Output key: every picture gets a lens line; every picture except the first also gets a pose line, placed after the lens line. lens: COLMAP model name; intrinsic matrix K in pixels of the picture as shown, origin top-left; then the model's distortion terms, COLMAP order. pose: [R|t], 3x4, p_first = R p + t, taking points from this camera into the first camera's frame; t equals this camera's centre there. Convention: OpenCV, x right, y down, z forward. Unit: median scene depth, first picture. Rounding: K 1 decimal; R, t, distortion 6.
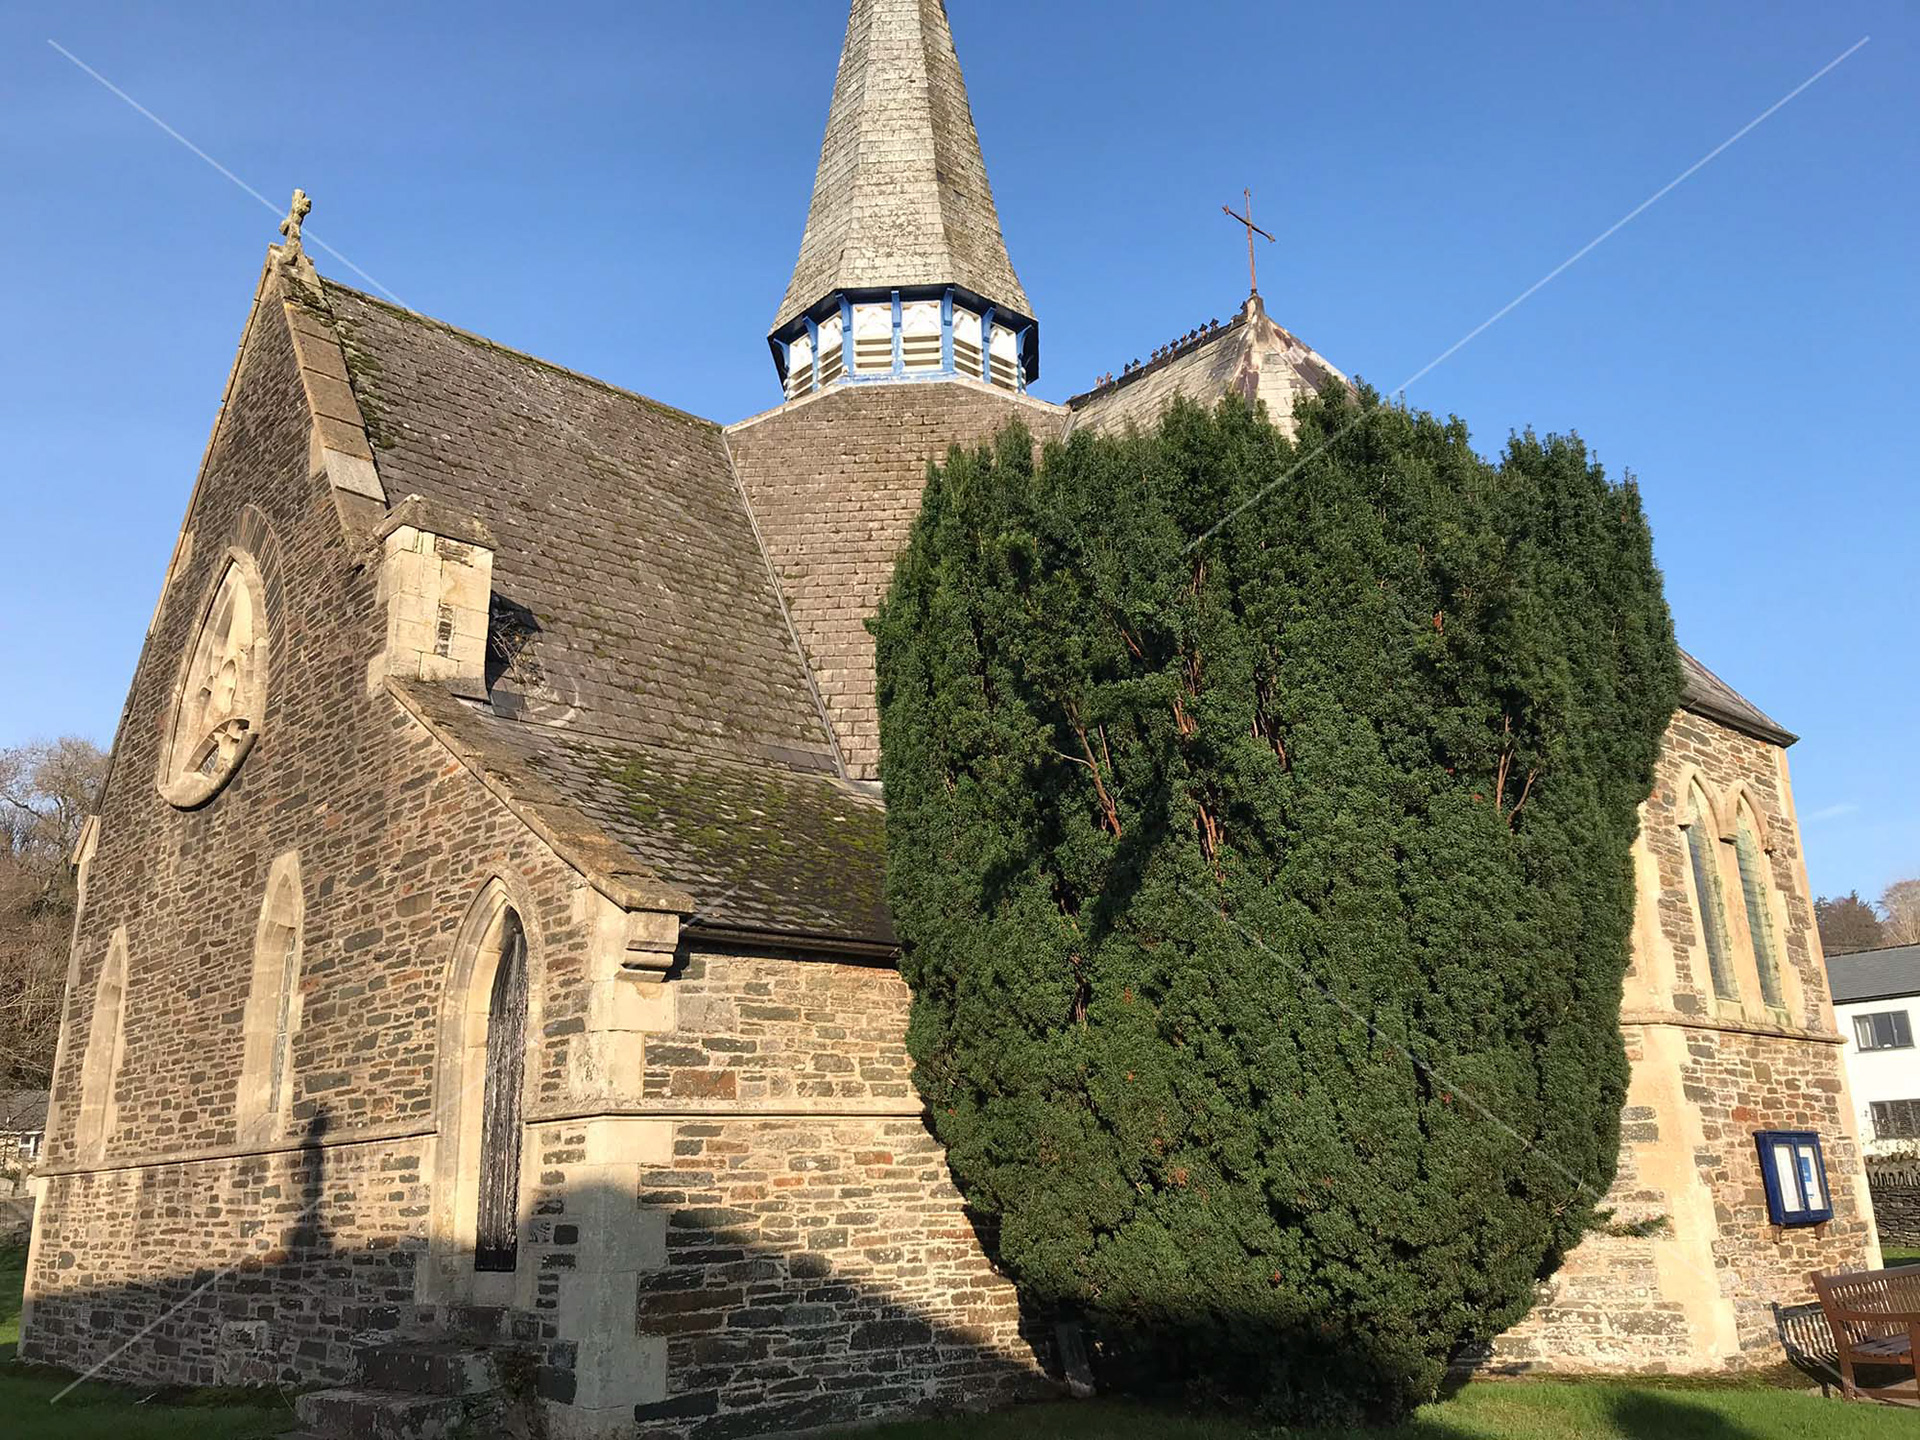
lens RADIAL K [[1589.3, 0, 960.0], [0, 1589.3, 720.0], [0, 0, 1]] dist [0.043633, -0.033816]
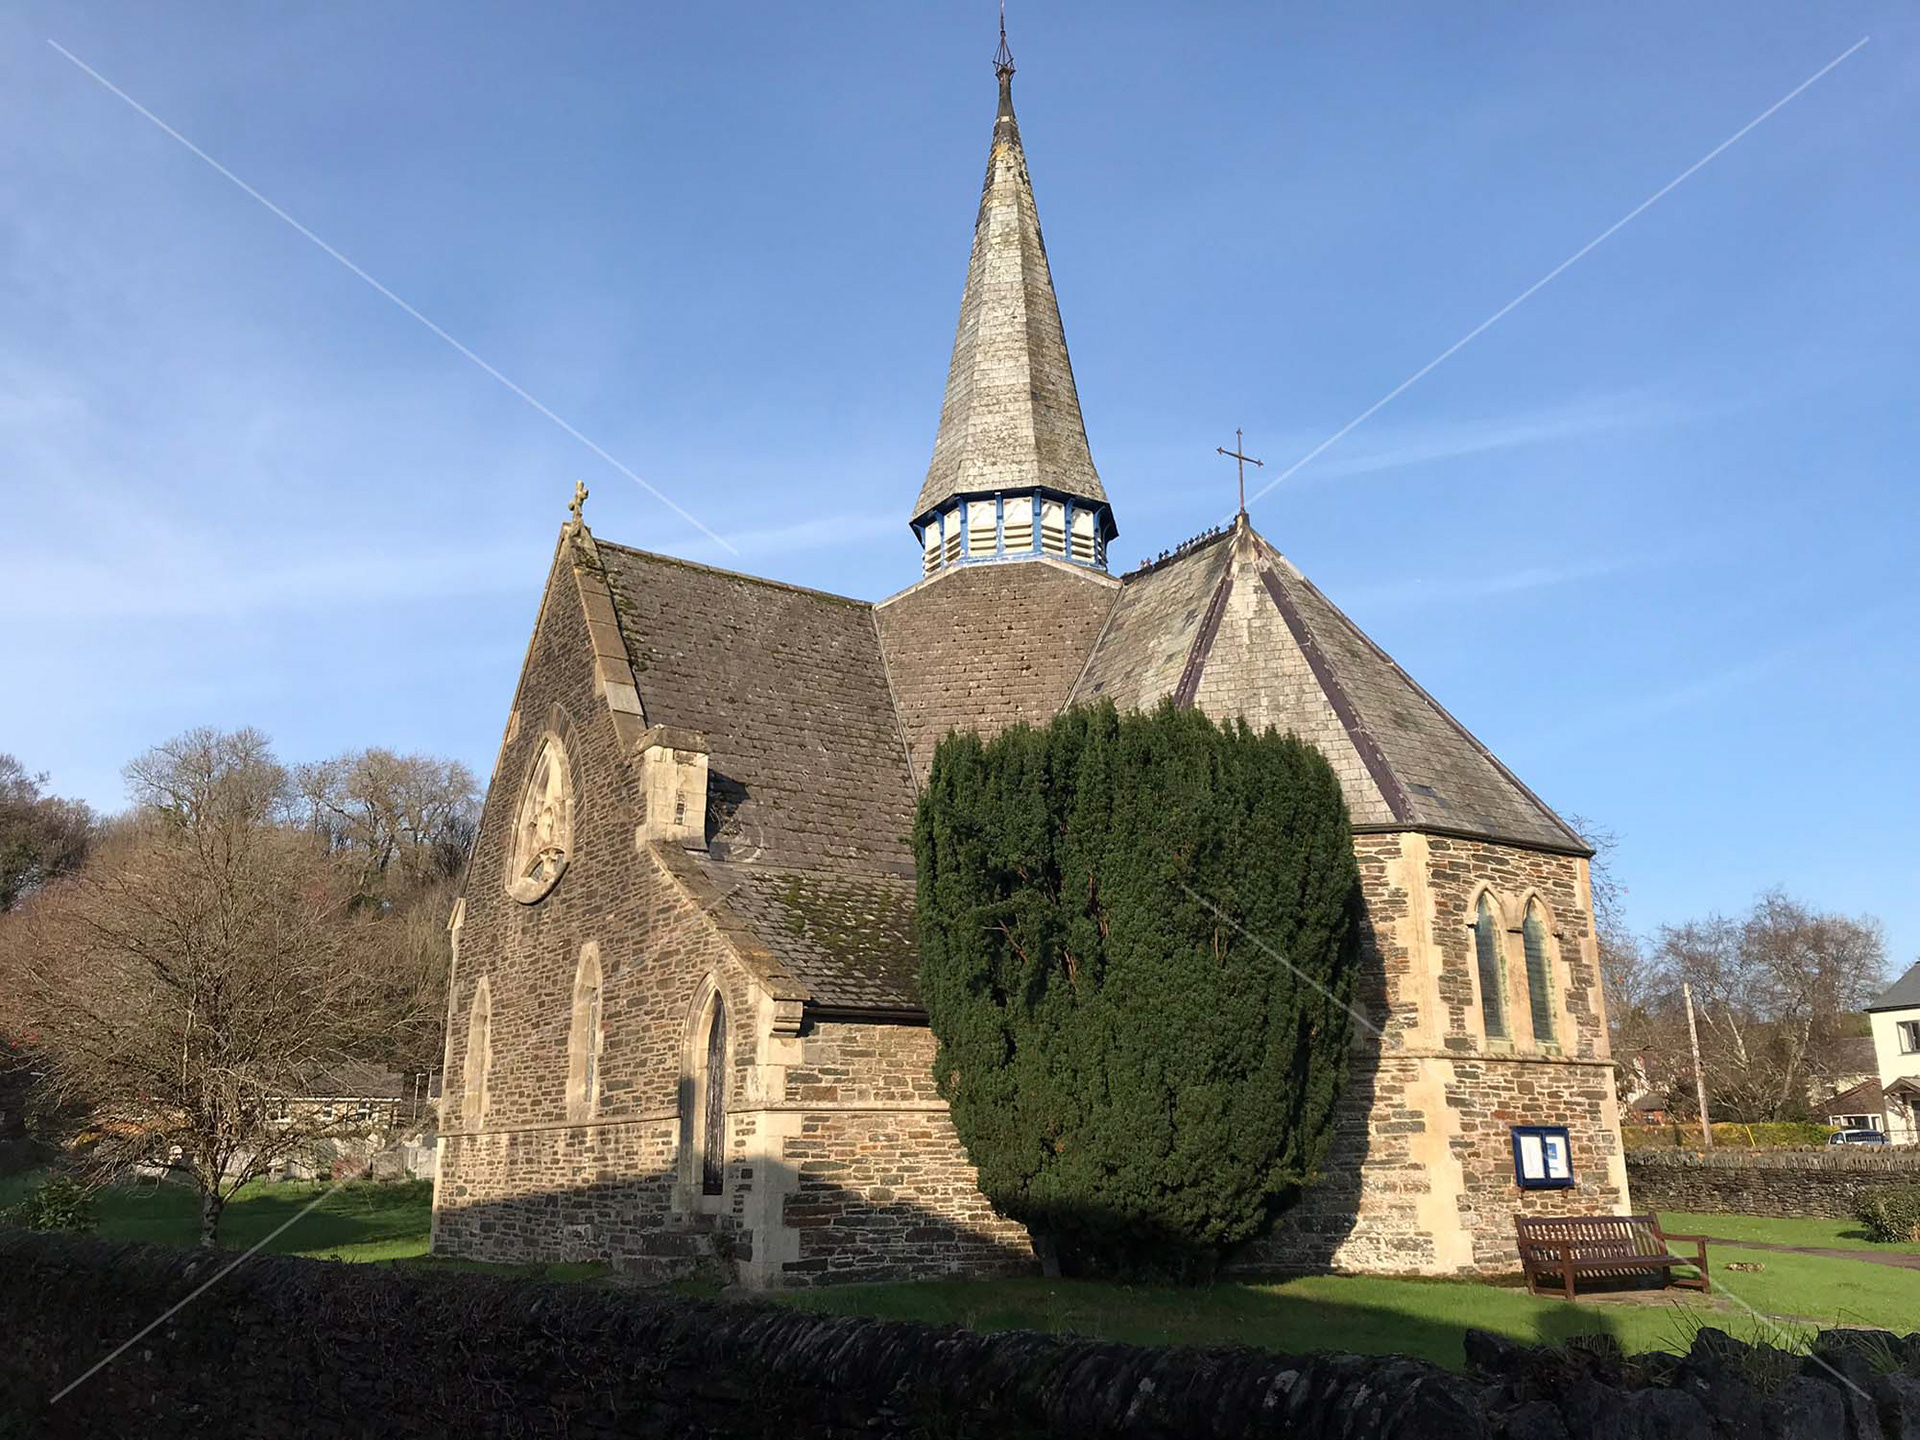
lens RADIAL K [[1600.8, 0, 960.0], [0, 1600.8, 720.0], [0, 0, 1]] dist [0.179309, -0.529438]
pose [[0.988453, -0.023330, -0.149720, 0.209823], [0.026241, 0.999502, 0.017497, -0.167143], [0.149237, -0.021224, 0.988574, -0.585678]]
